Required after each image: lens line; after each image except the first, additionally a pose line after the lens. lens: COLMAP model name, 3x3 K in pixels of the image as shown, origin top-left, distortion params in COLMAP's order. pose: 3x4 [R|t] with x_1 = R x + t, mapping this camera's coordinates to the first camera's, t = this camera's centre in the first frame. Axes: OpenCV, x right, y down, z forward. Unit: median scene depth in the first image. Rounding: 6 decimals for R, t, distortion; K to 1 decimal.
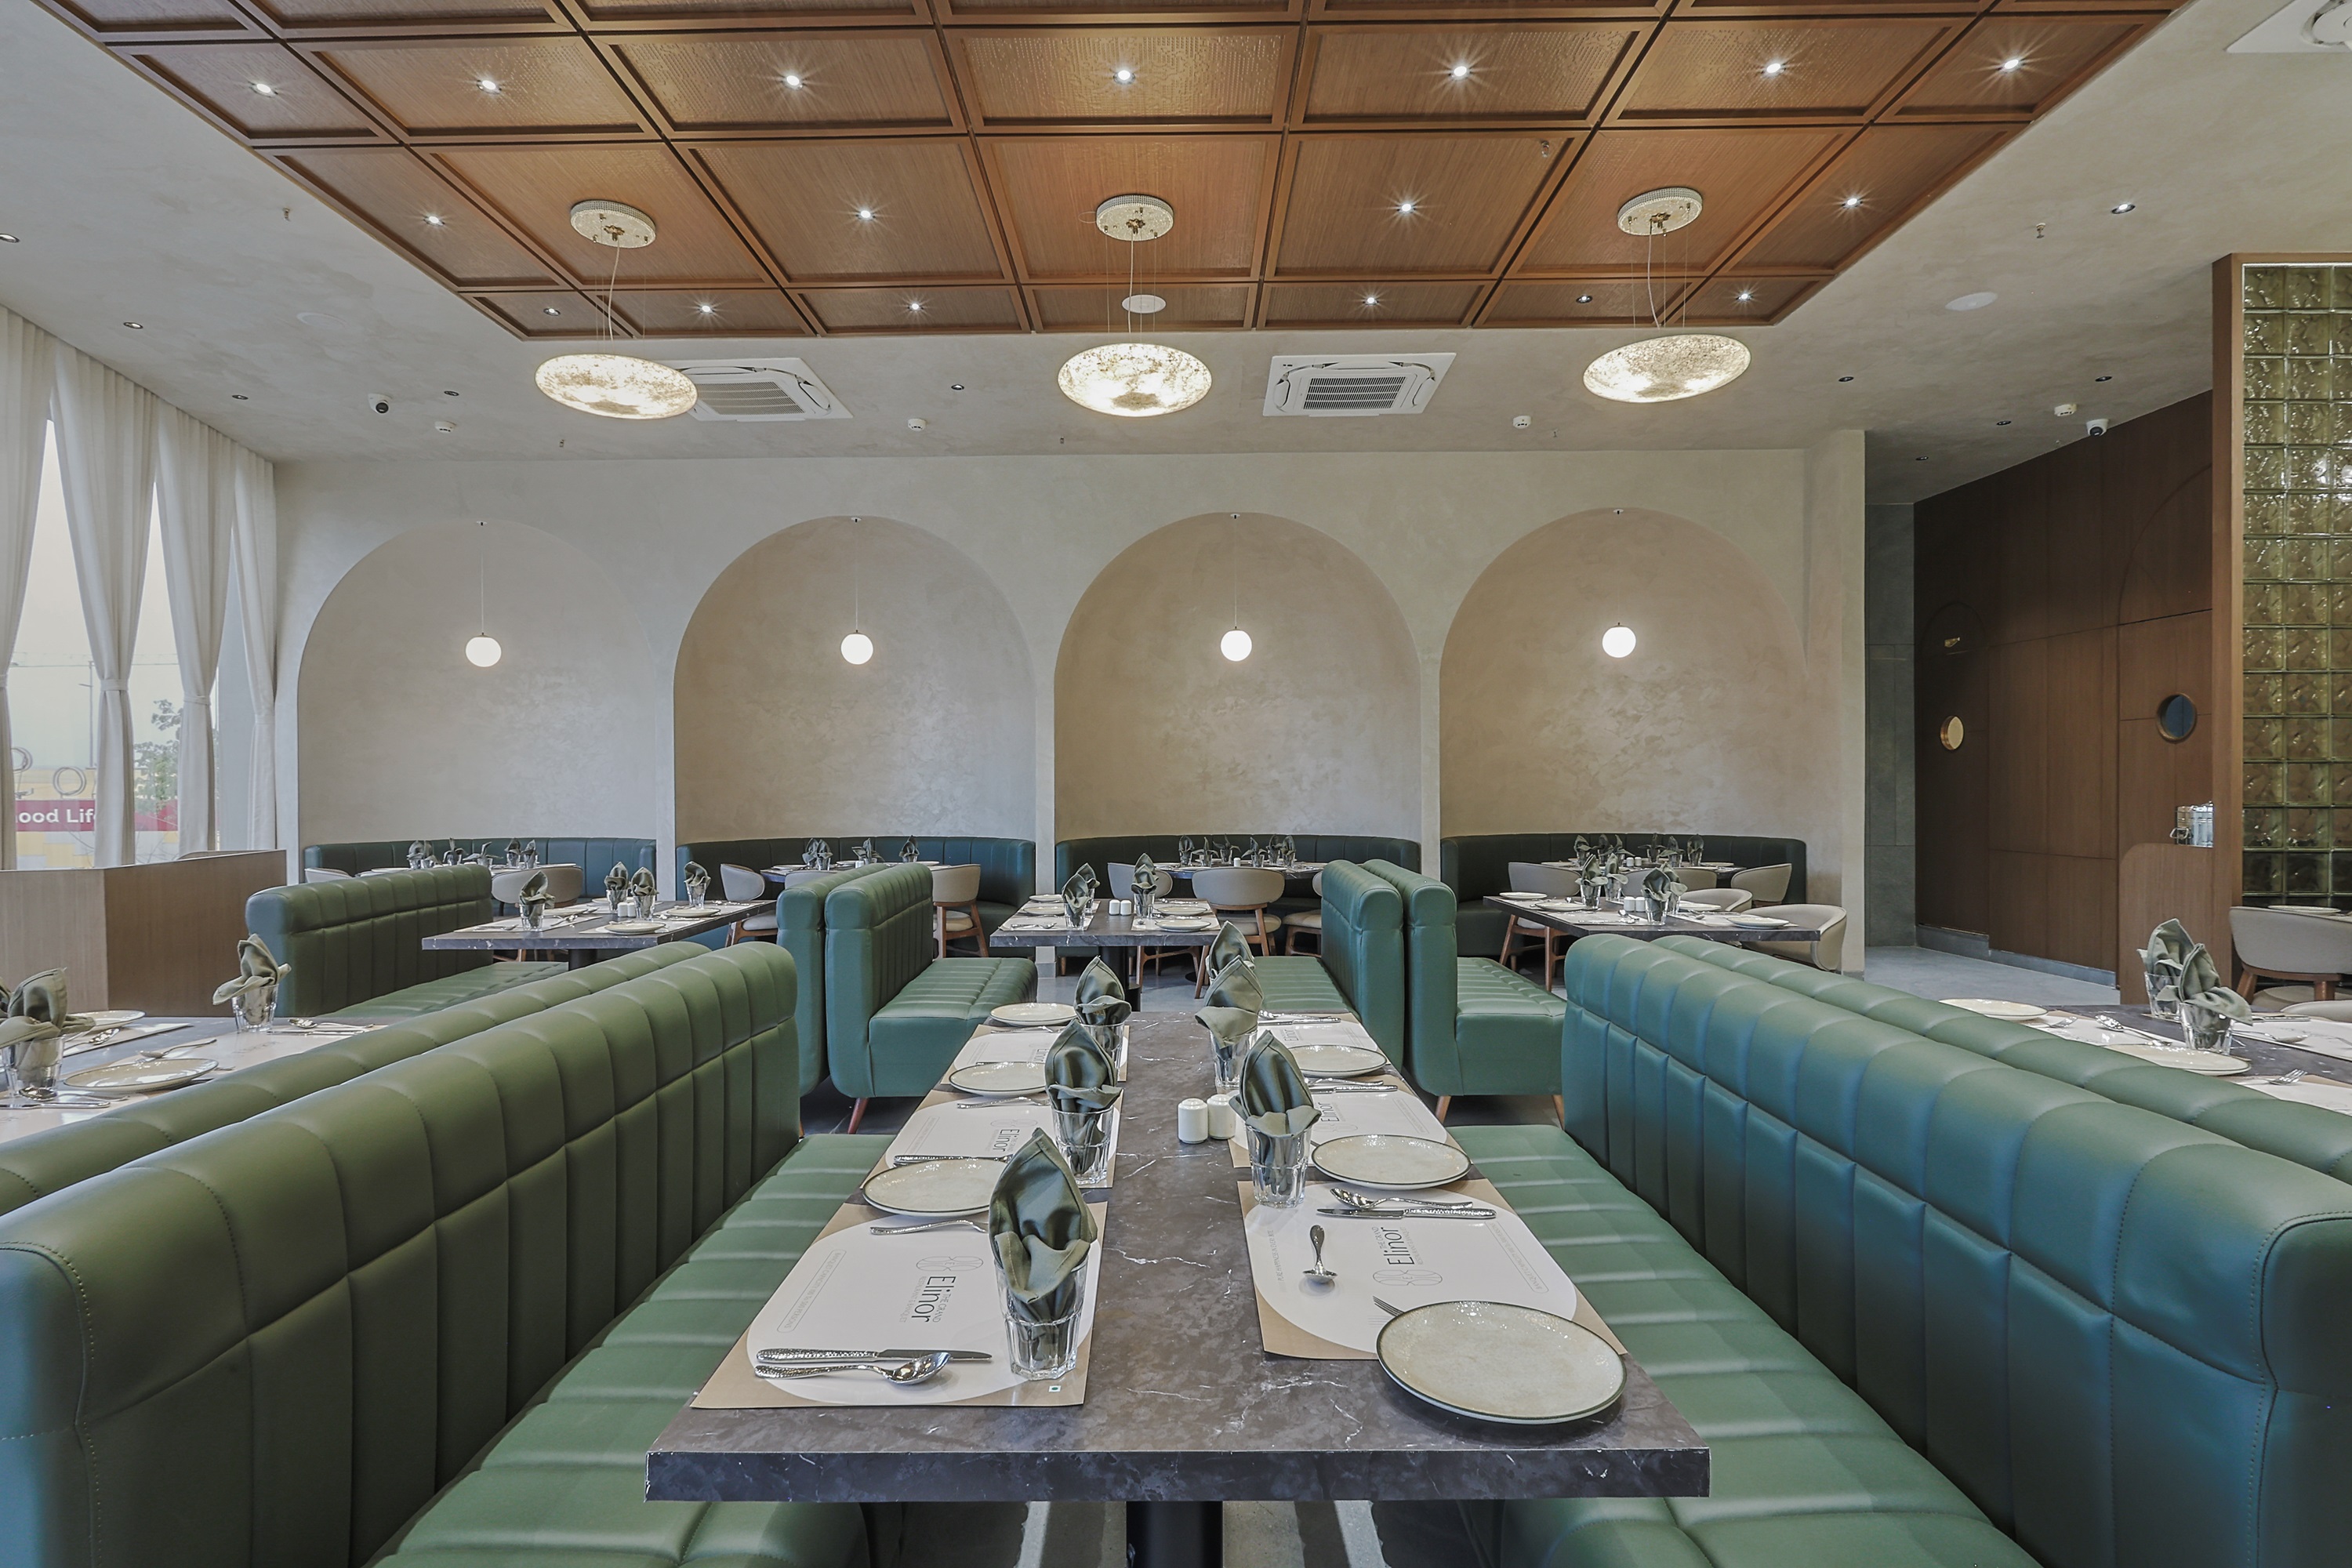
lens RADIAL K [[1142.9, 0, 1157.2], [0, 1142.9, 791.7], [0, 0, 1]] dist [-0.001659, 0.001056]
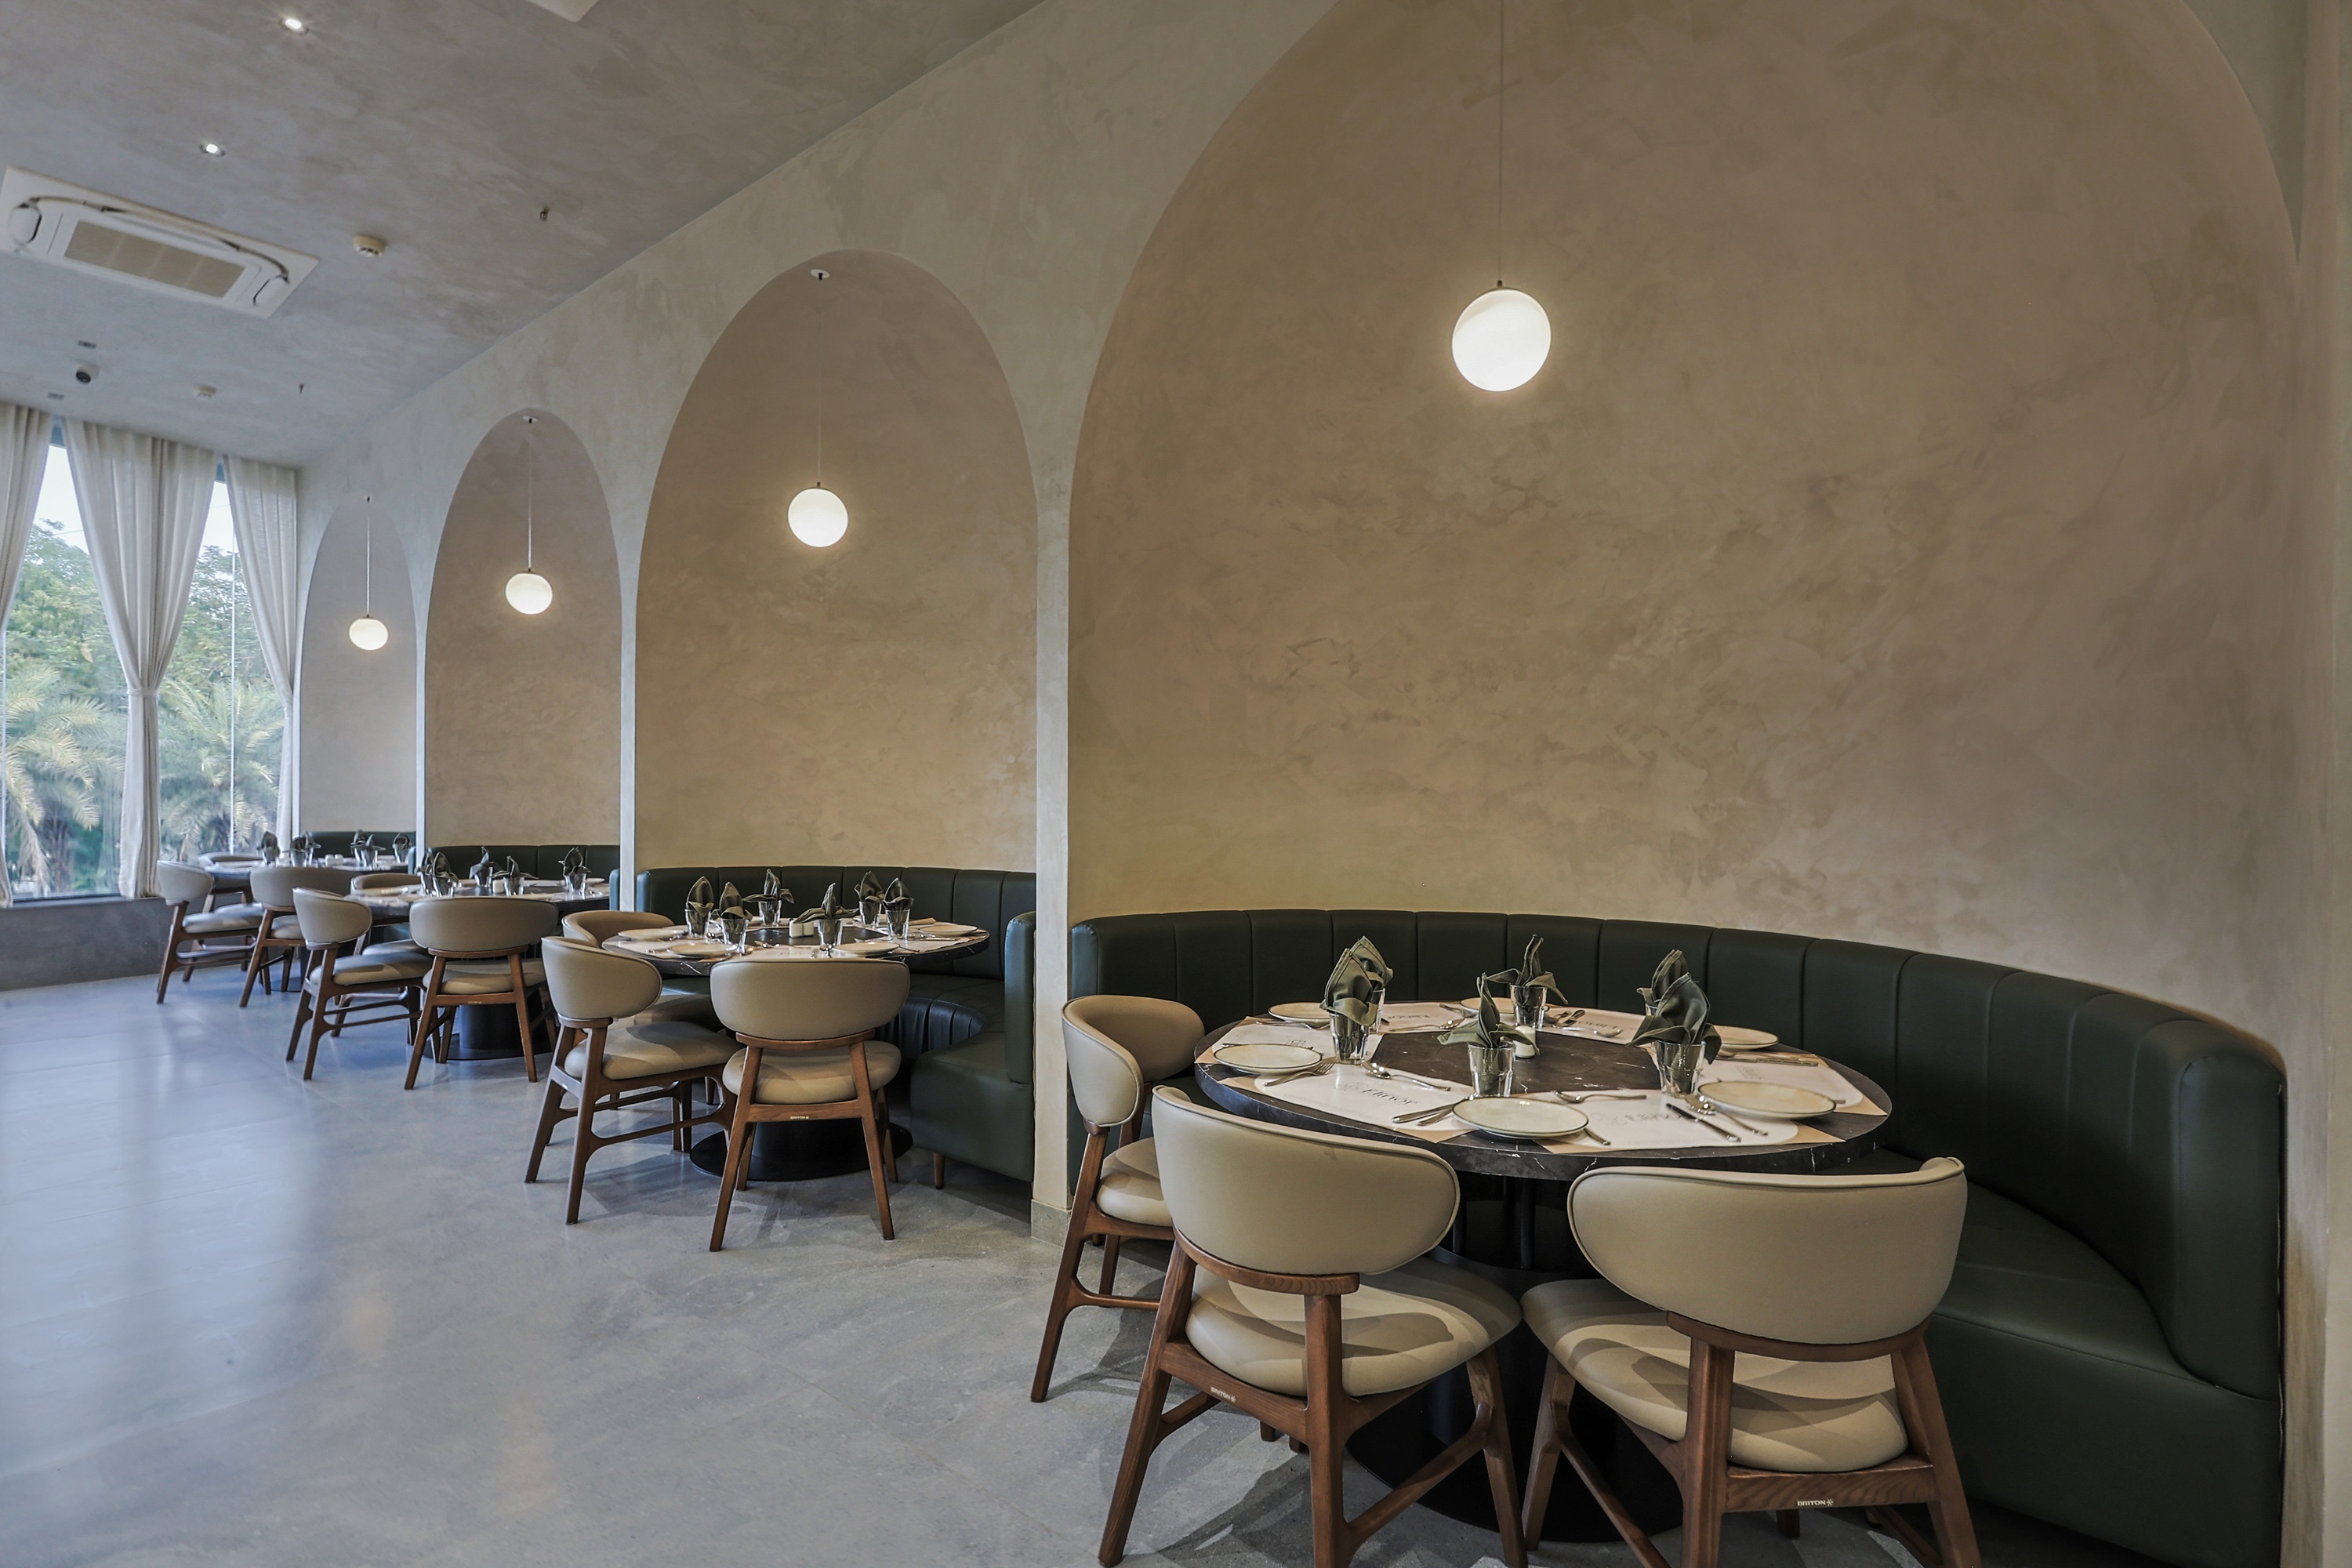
lens RADIAL K [[1142.9, 0, 1161.4], [0, 1142.9, 781.8], [0, 0, 1]] dist [-0.001659, 0.001056]
pose [[0.780280, 0.008993, -0.625365, 0.519276], [-0.016224, 0.999851, -0.005865, -0.005535], [0.625220, 0.014722, 0.780310, 0.678892]]
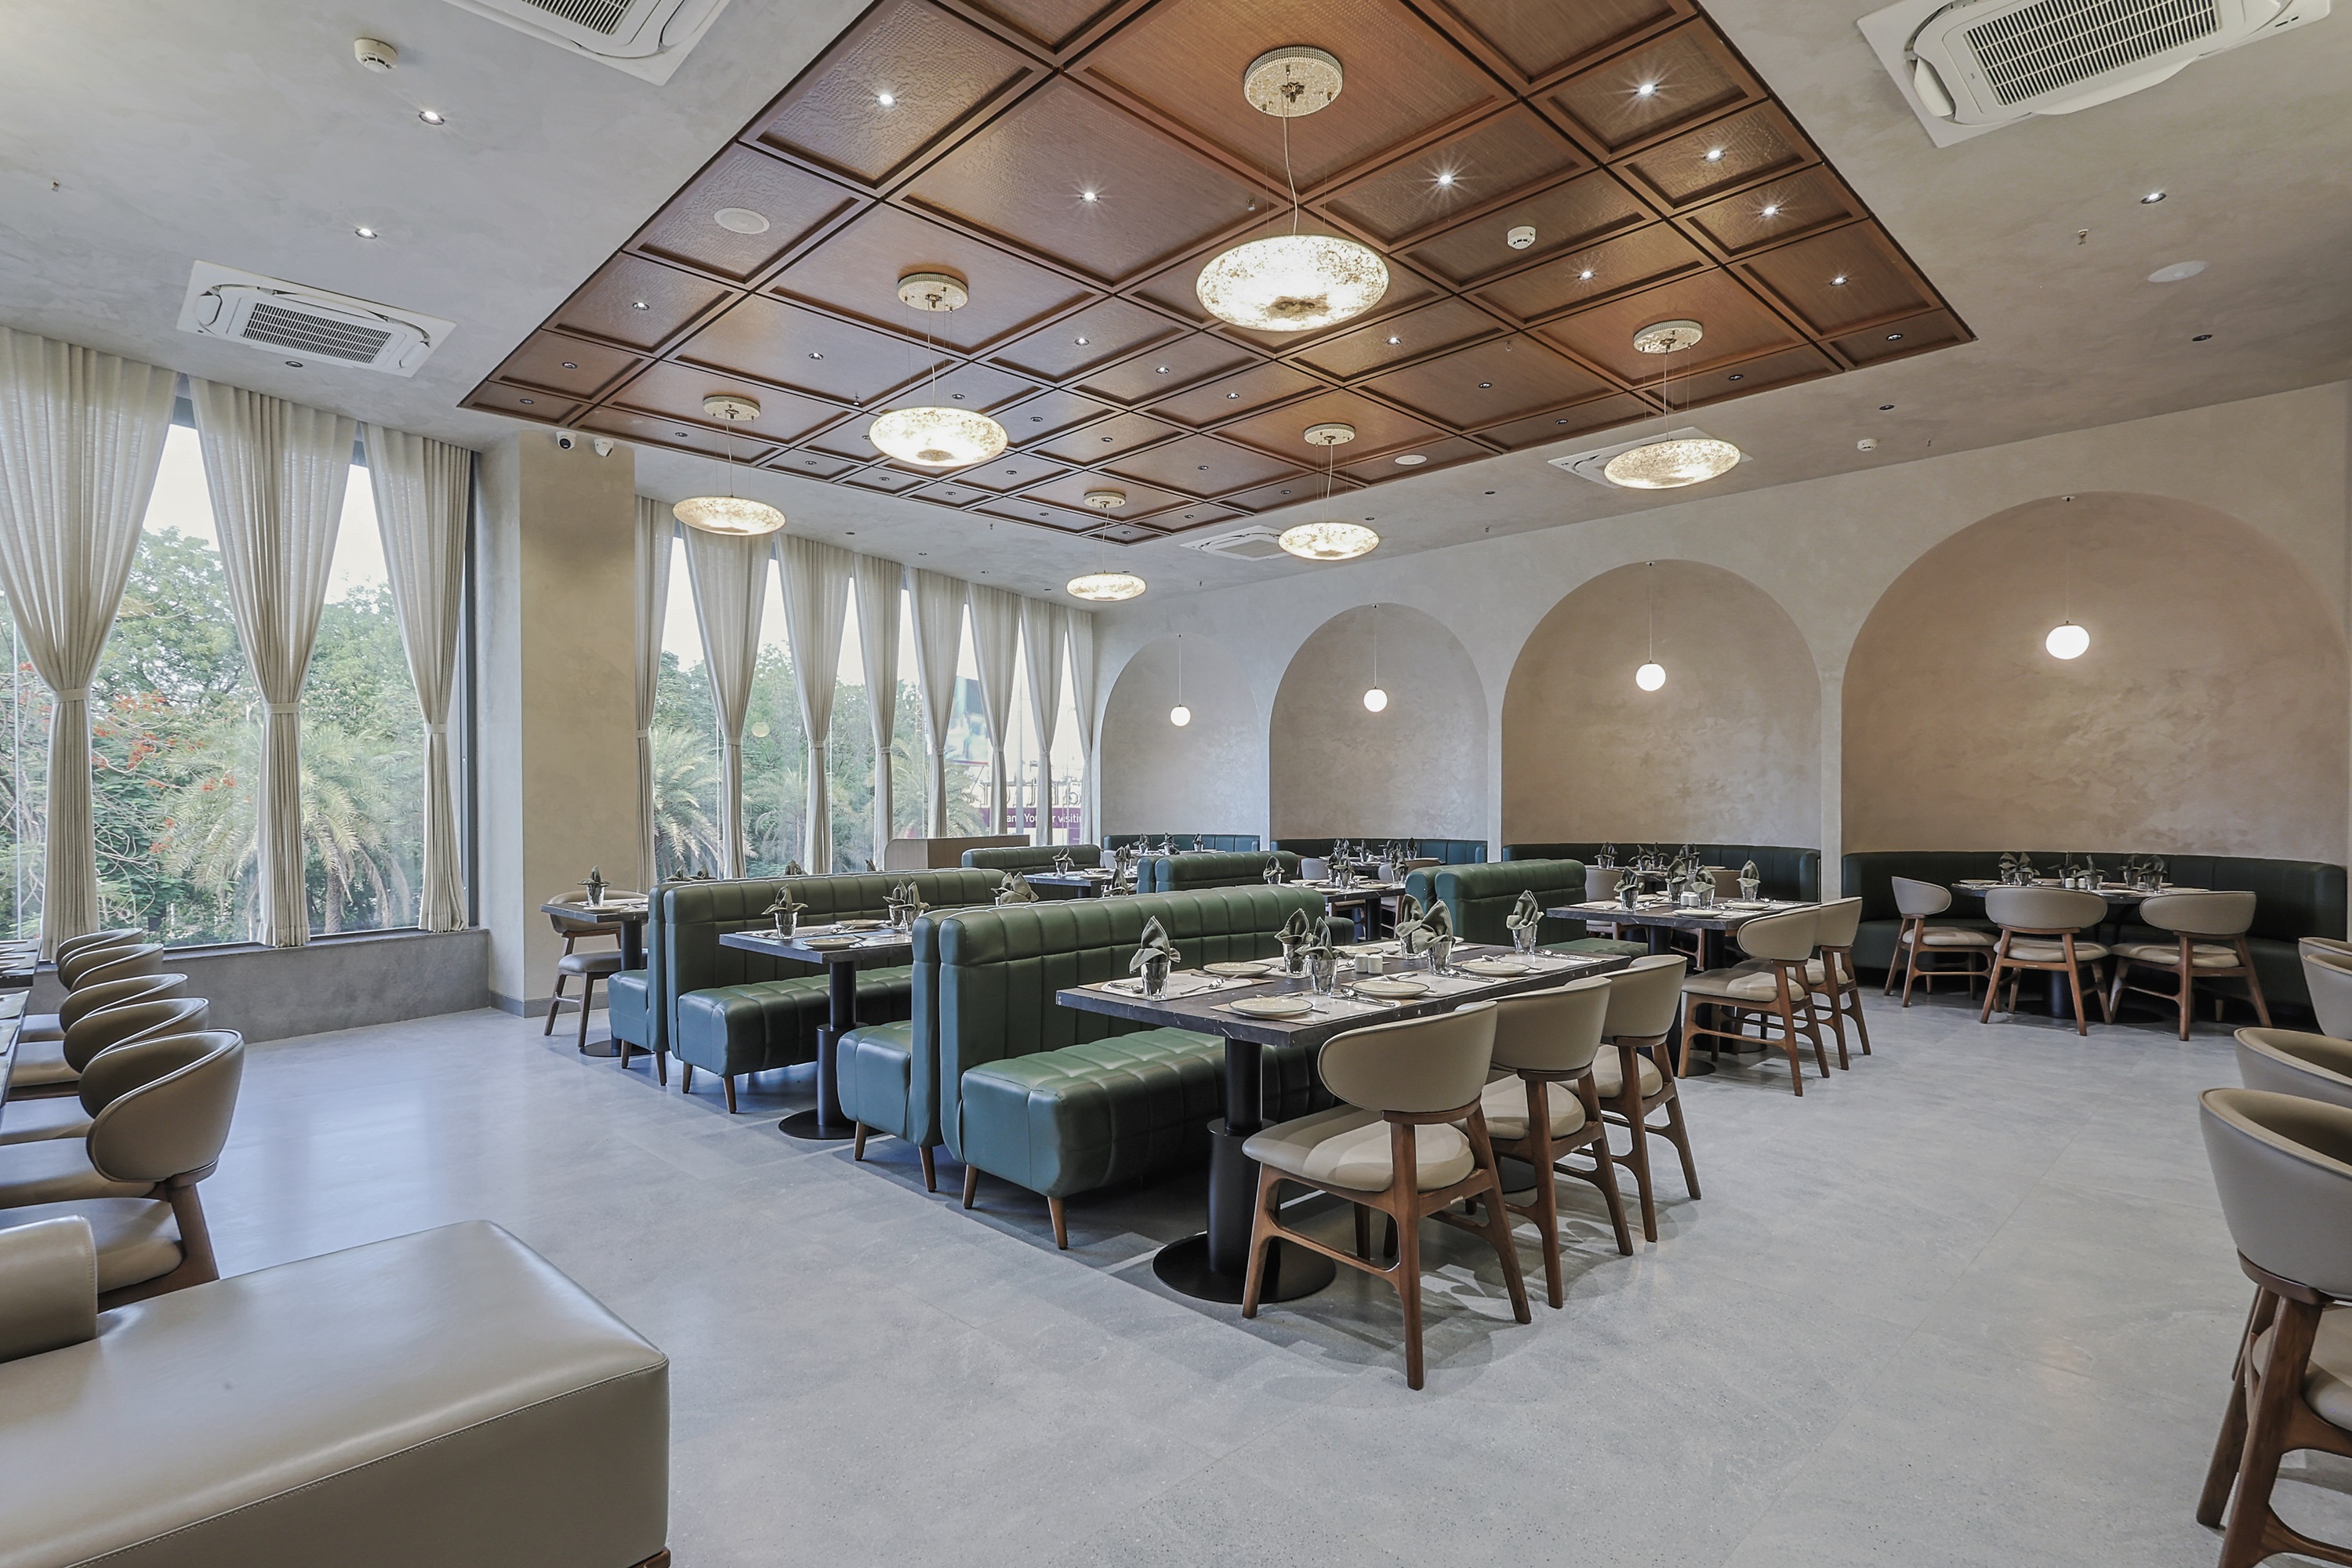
lens RADIAL K [[1142.9, 0, 1180.3], [0, 1142.9, 814.5], [0, 0, 1]] dist [-0.001659, 0.001056]
pose [[0.718253, 0.007715, -0.695739, 0.519394], [-0.000043, 0.999939, 0.011043, -0.003526], [0.695782, -0.007902, 0.718210, -0.142462]]
